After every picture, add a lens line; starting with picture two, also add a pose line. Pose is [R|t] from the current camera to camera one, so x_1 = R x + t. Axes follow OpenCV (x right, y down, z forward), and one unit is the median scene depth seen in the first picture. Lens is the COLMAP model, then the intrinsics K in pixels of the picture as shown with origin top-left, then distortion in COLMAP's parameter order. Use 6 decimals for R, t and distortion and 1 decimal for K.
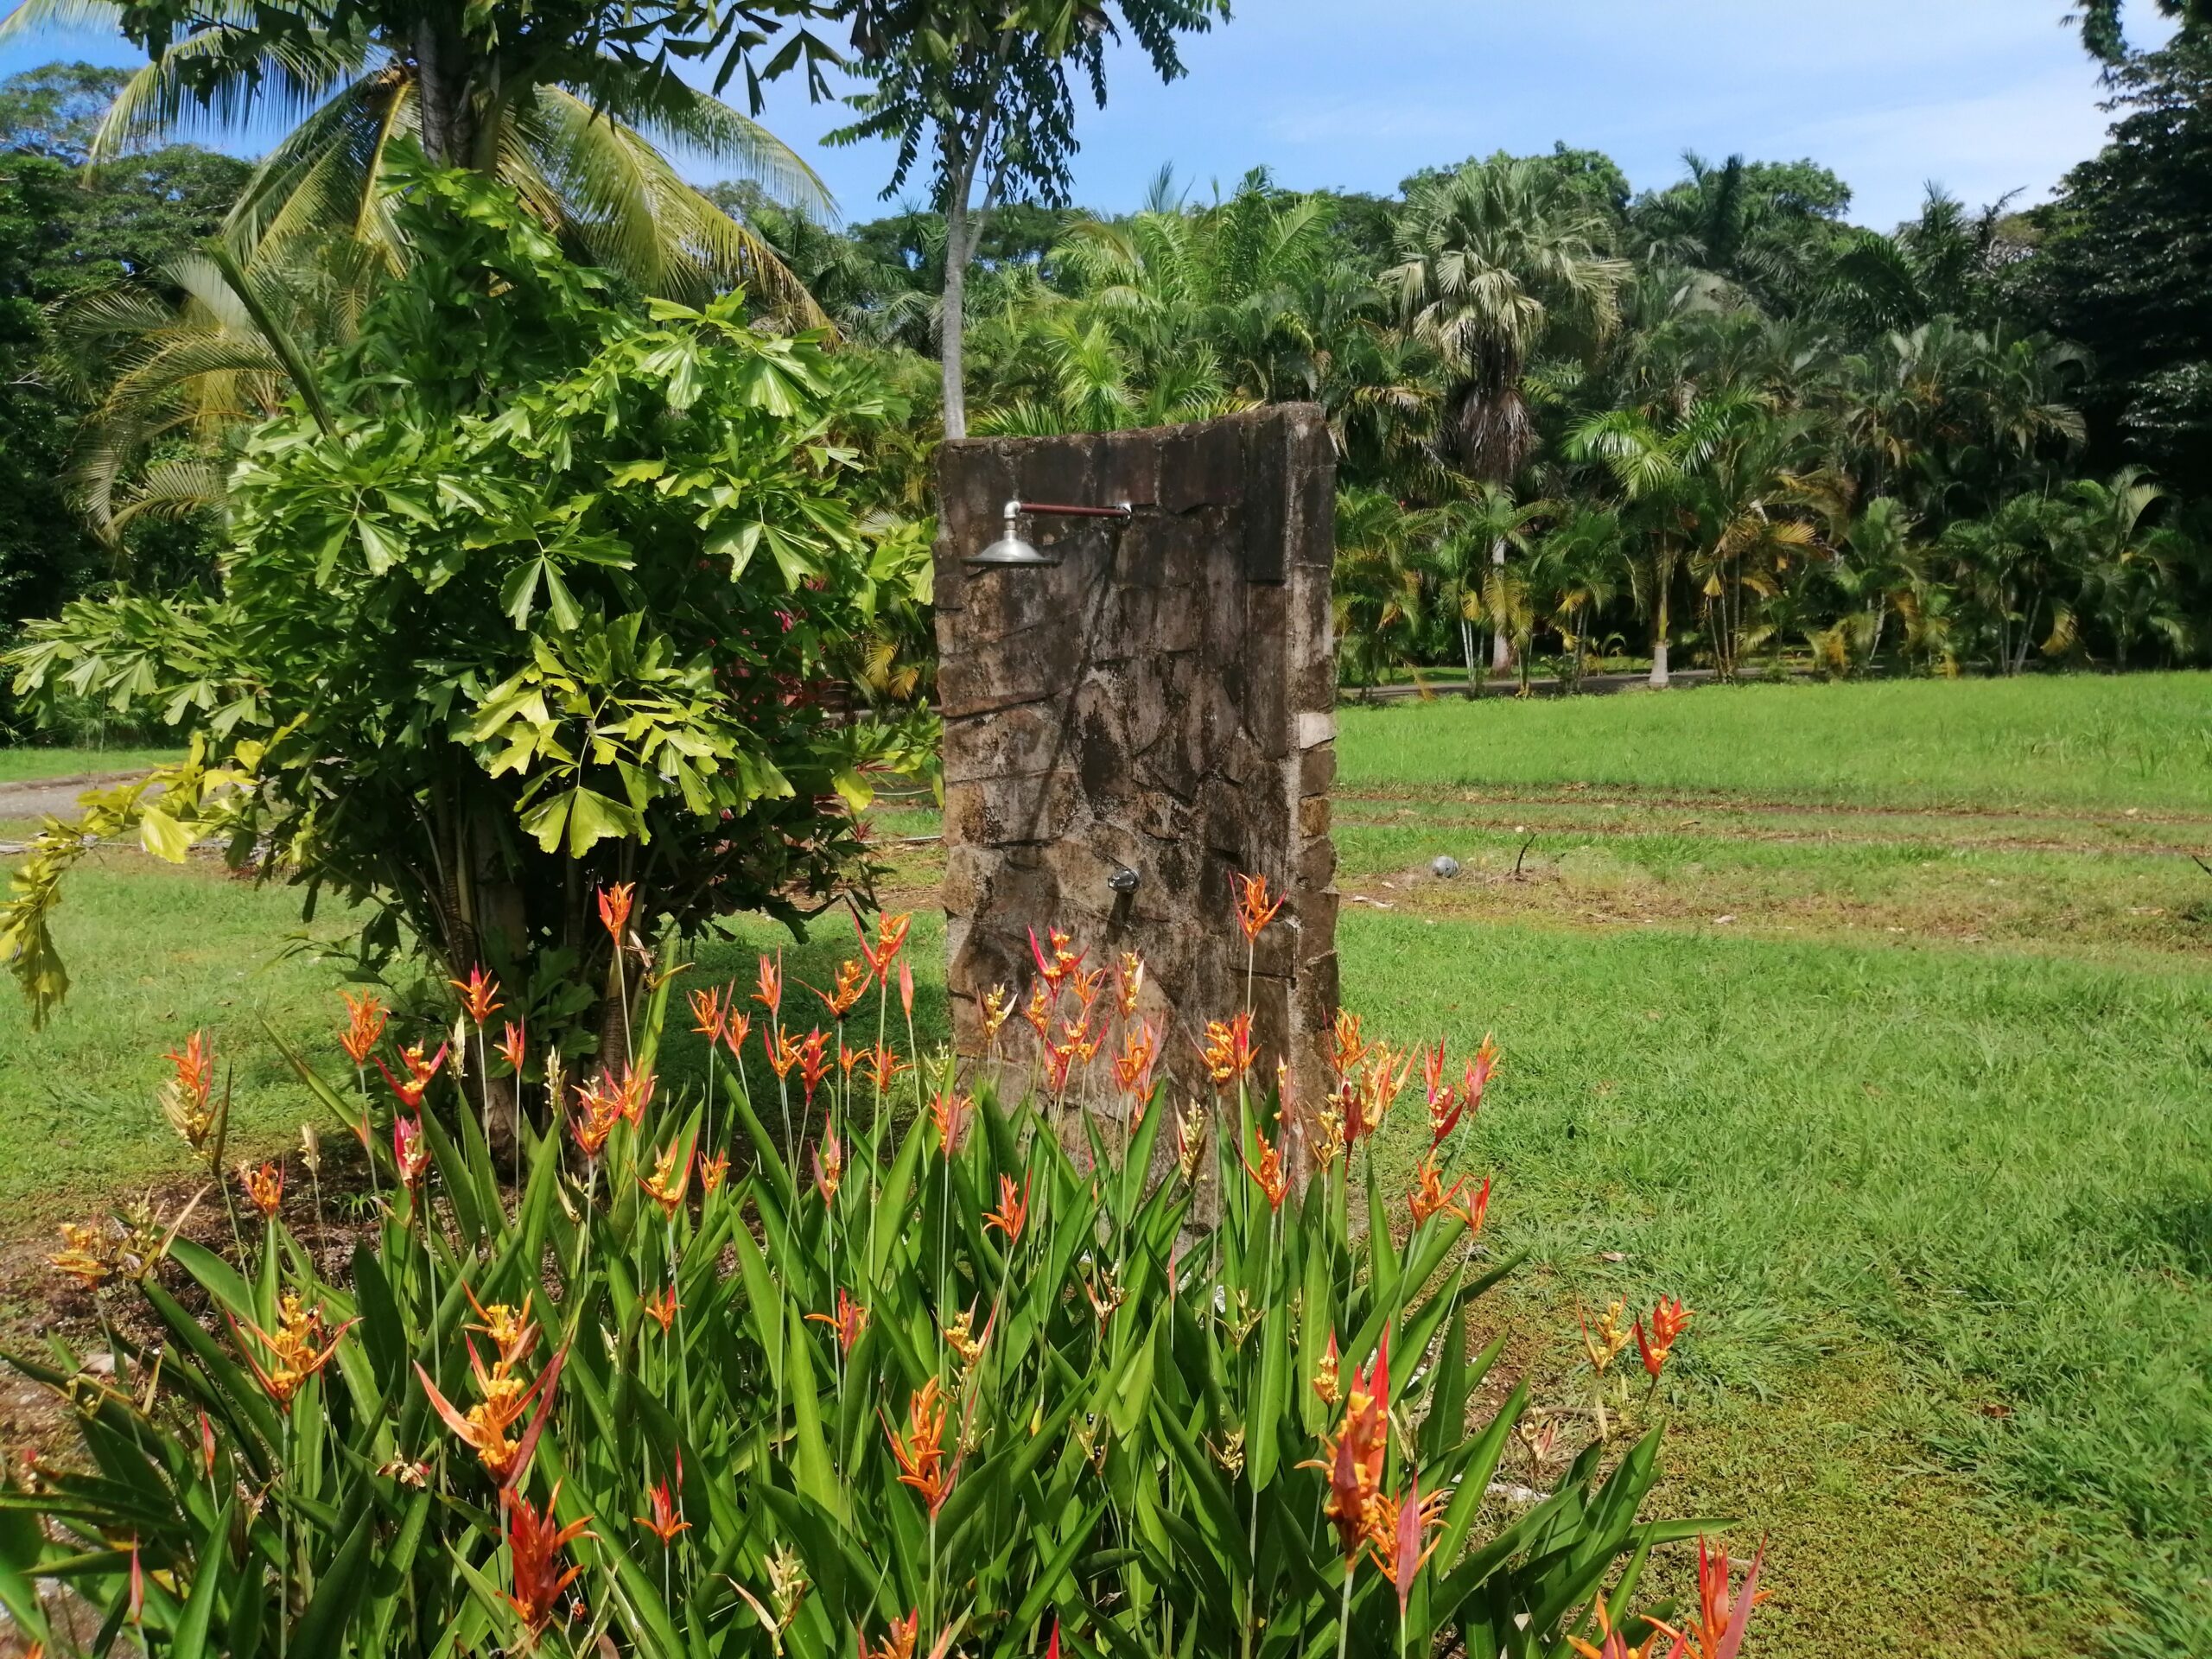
lens RADIAL K [[1662.2, 0, 1103.1], [0, 1662.2, 800.5], [0, 0, 1]] dist [0.007272, -0.067599]
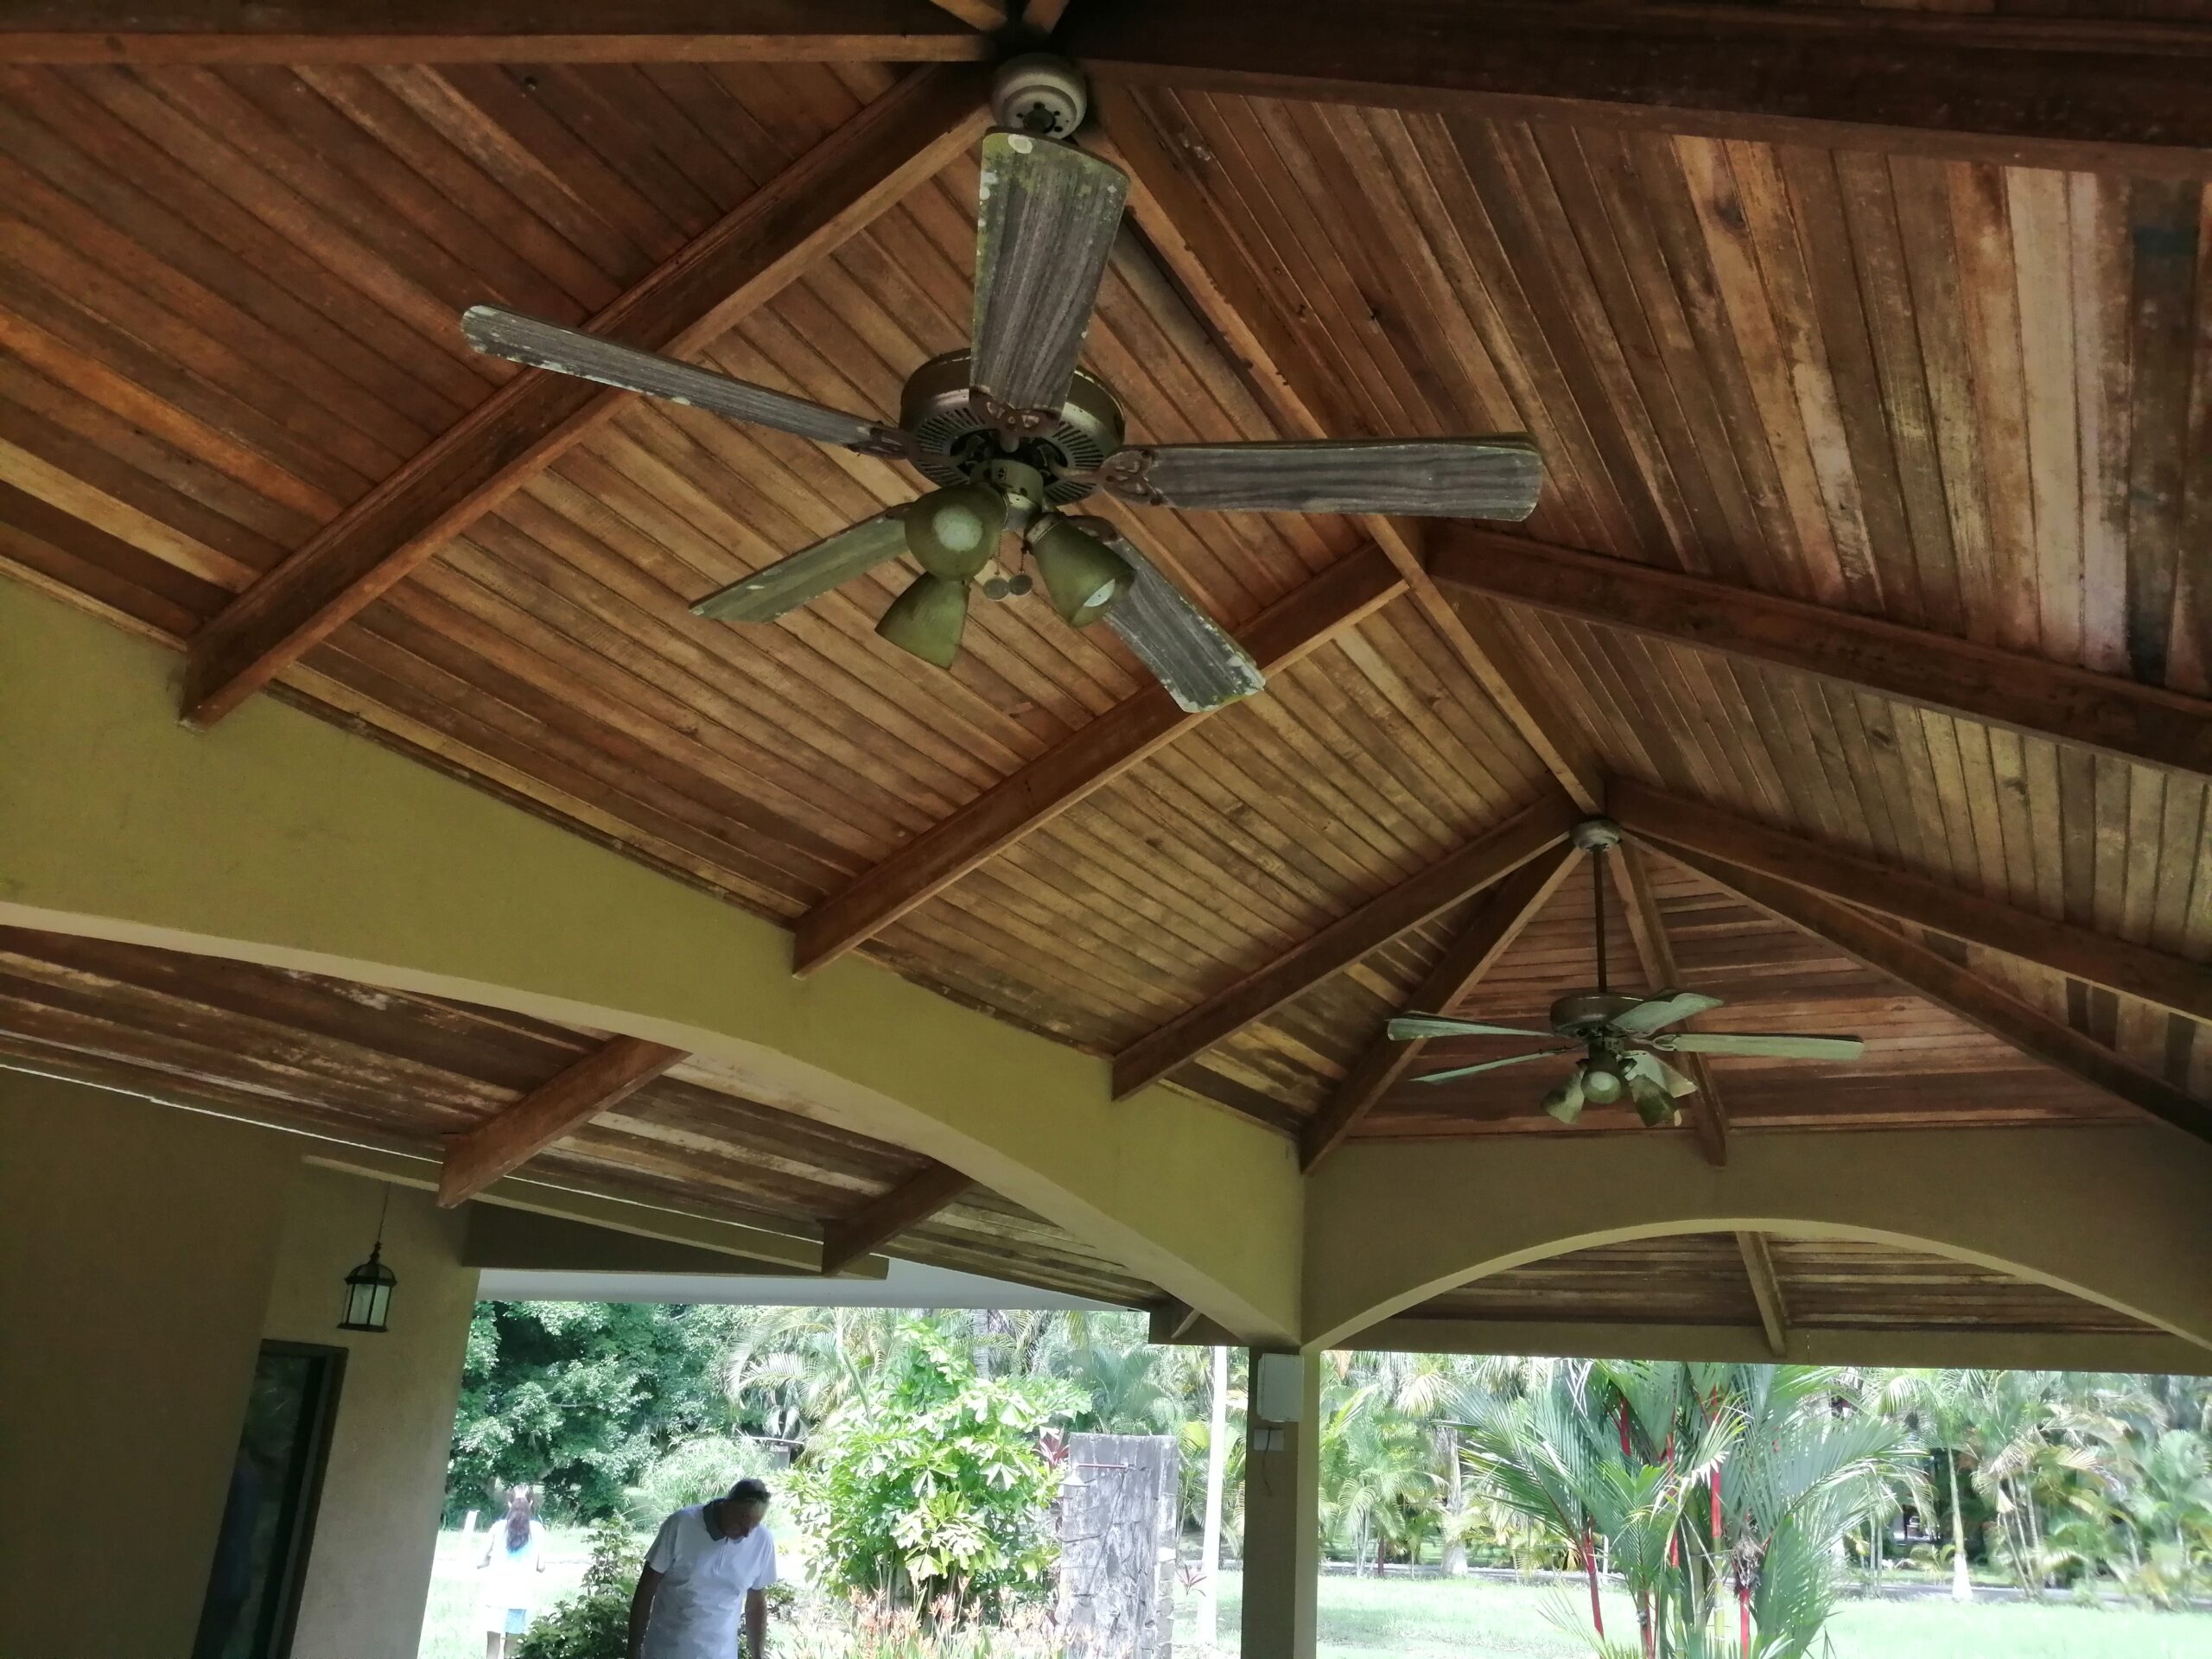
lens RADIAL K [[1733.7, 0, 1150.7], [0, 1733.7, 833.4], [0, 0, 1]] dist [0.013700, 0.006704]
pose [[0.960998, -0.026704, -0.275261, 0.895953], [-0.096732, 0.899998, -0.425025, 0.106763], [0.259085, 0.435075, 0.862313, -1.995628]]
